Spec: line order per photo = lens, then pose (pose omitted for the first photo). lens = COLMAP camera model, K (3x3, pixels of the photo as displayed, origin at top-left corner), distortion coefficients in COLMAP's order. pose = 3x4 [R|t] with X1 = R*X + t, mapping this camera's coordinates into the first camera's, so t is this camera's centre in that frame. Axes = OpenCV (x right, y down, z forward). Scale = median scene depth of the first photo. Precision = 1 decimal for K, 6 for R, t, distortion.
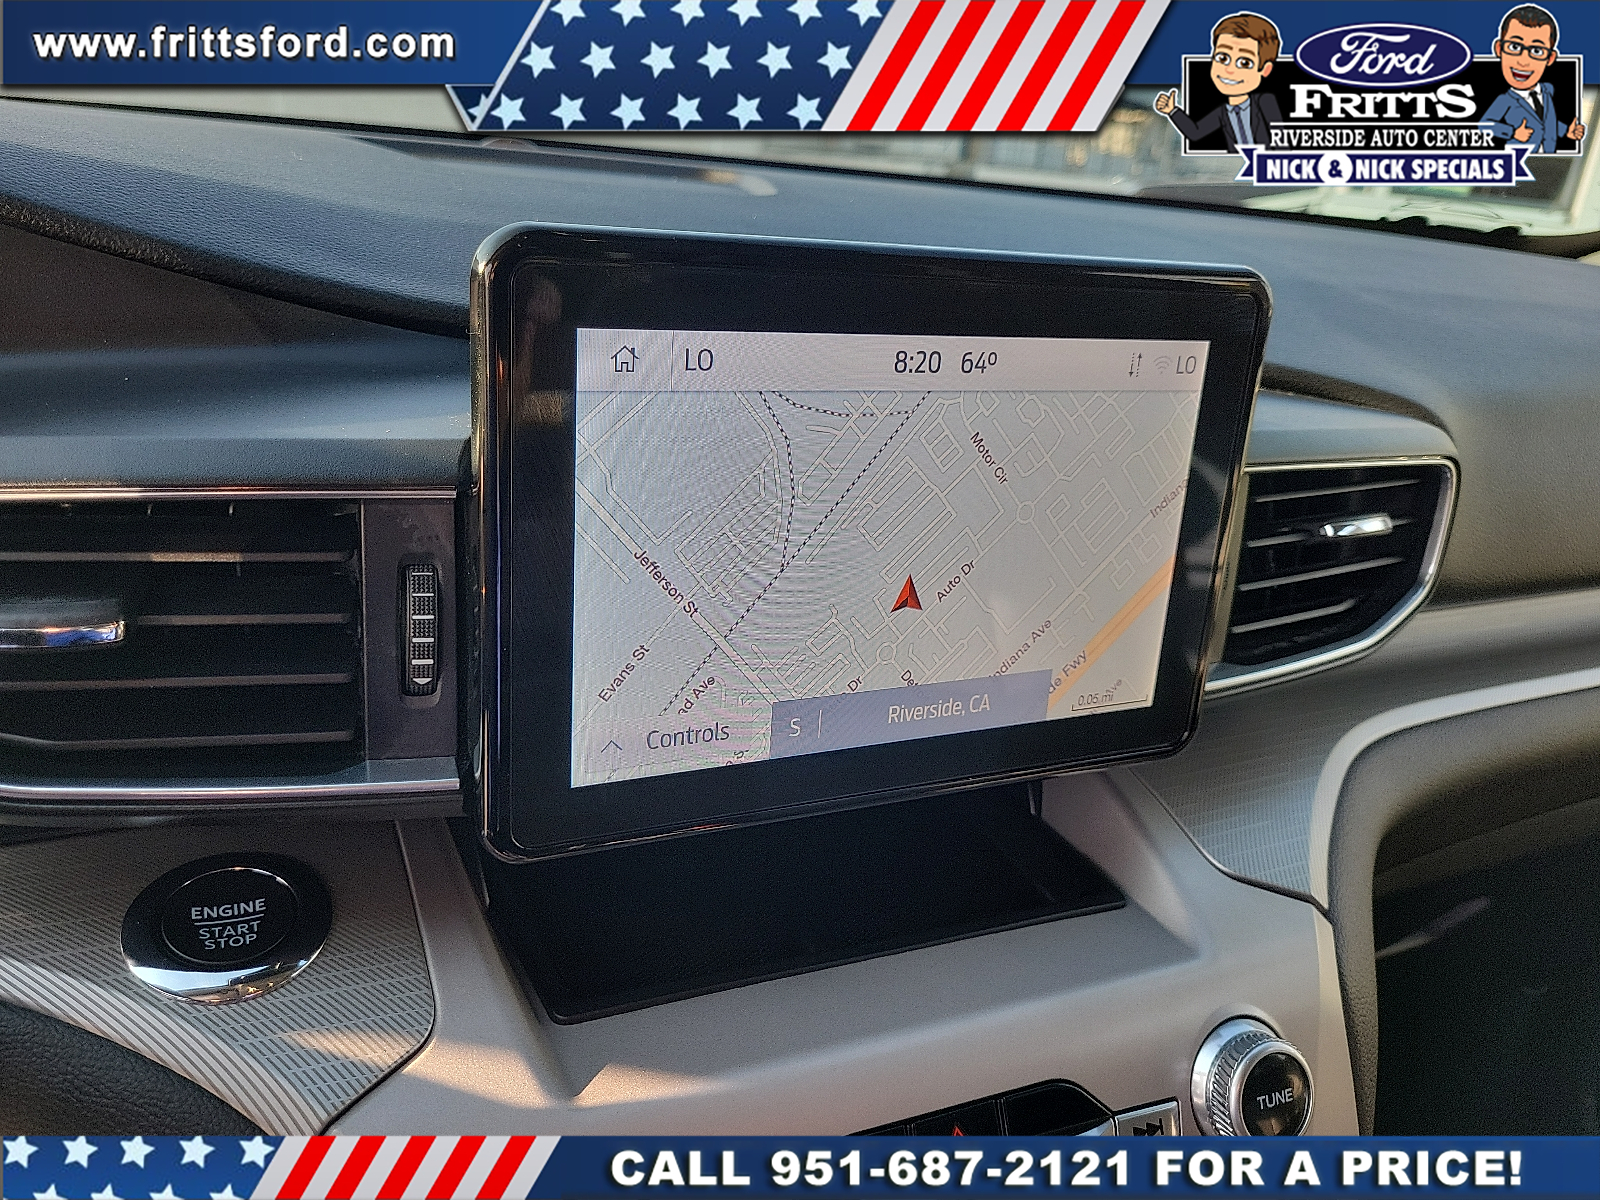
lens RADIAL K [[1216.0, 0, 800.0], [0, 1216.0, 600.0], [0, 0, 1]] dist [0.000505, 0.003726]
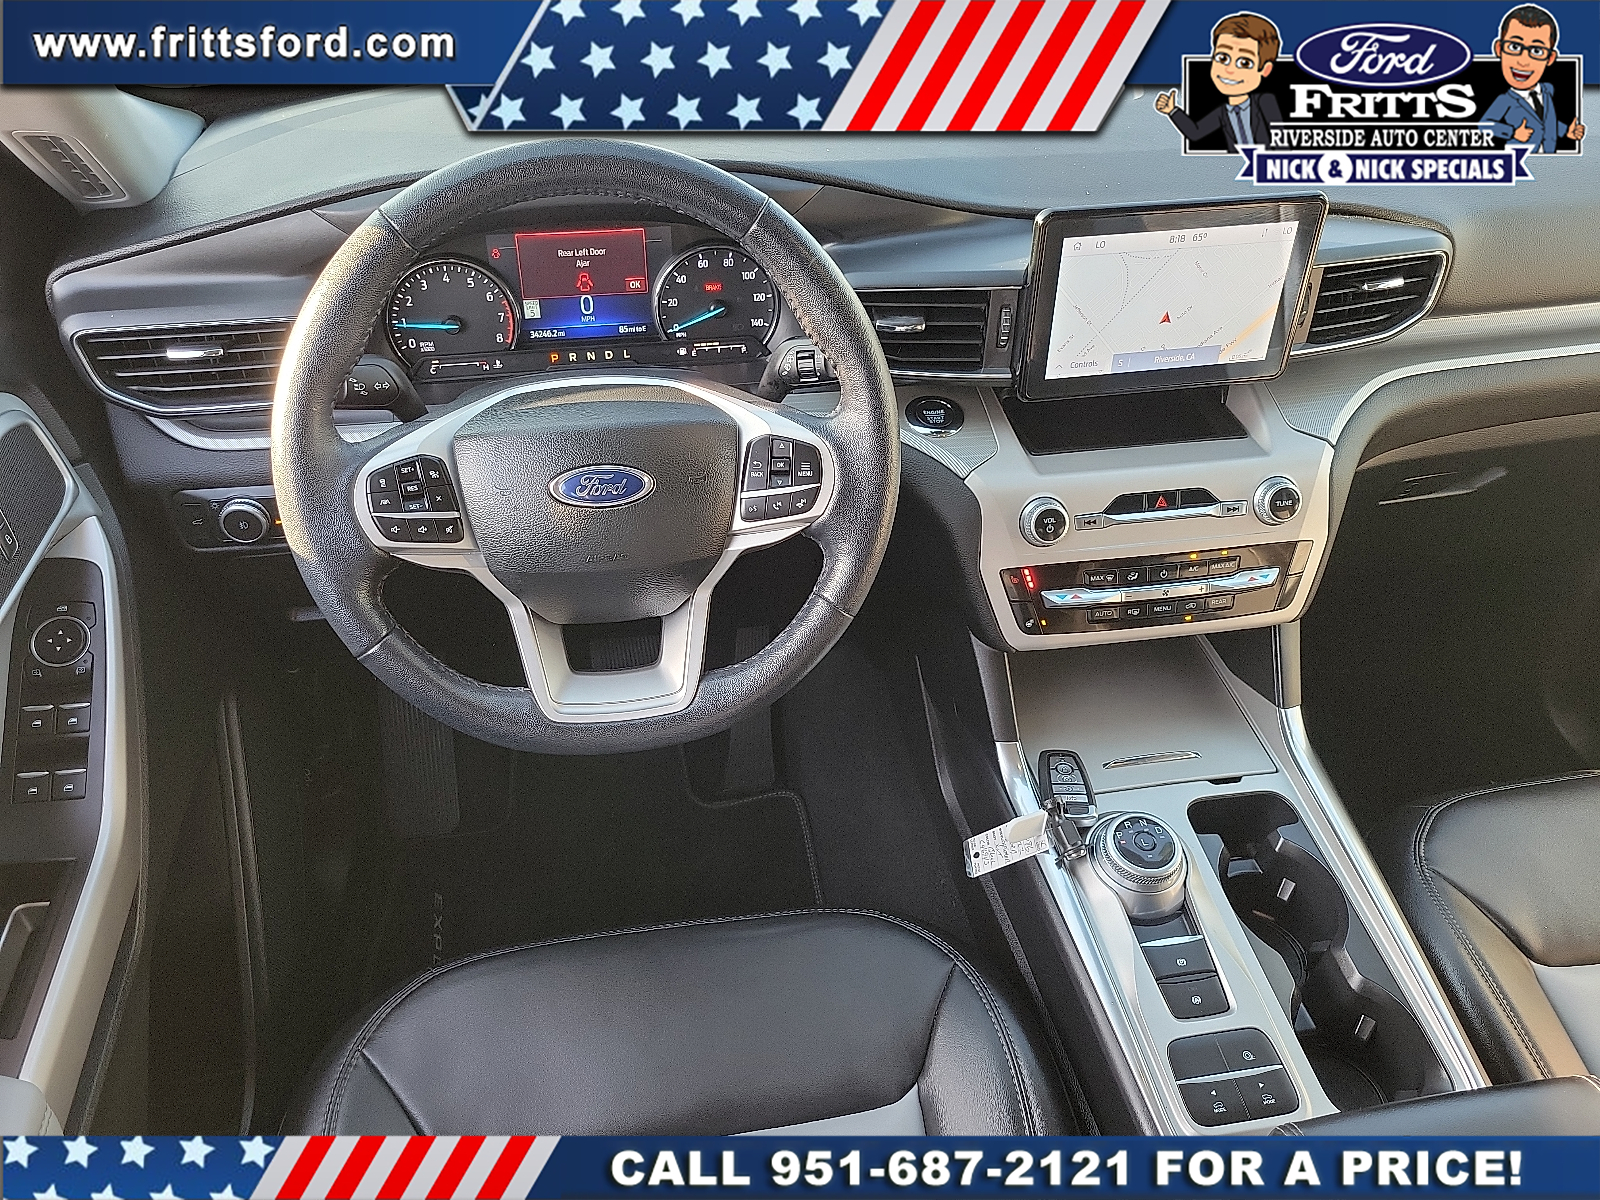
lens RADIAL K [[1146.9, 0, 774.3], [0, 1146.9, 604.2], [0, 0, 1]] dist [0.045426, -0.000119]
pose [[0.953482, 0.104304, -0.282830, 0.049009], [-0.010432, 0.949087, 0.314841, -0.222727], [0.301269, -0.297245, 0.906025, -2.067606]]
